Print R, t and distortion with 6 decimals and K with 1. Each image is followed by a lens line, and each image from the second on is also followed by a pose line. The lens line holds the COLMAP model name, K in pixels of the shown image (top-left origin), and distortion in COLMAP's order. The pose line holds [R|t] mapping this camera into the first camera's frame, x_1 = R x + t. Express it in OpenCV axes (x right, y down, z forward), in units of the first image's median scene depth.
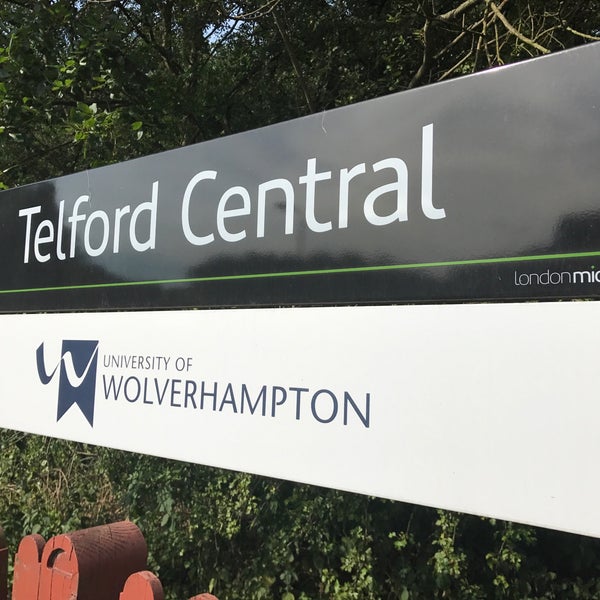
lens RADIAL K [[676.0, 0, 300.0], [0, 676.0, 300.0], [0, 0, 1]] dist [0.171868, -0.524239]
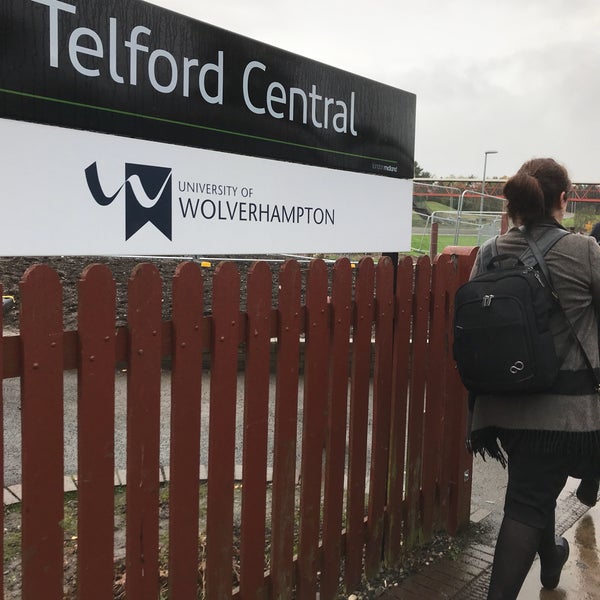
lens RADIAL K [[676.0, 0, 300.0], [0, 676.0, 300.0], [0, 0, 1]] dist [0.171868, -0.524239]
pose [[0.006994, -0.125989, 0.992007, -1.630900], [-0.102582, 0.986707, 0.126039, 0.122512], [-0.994700, -0.102644, -0.006023, 0.828886]]
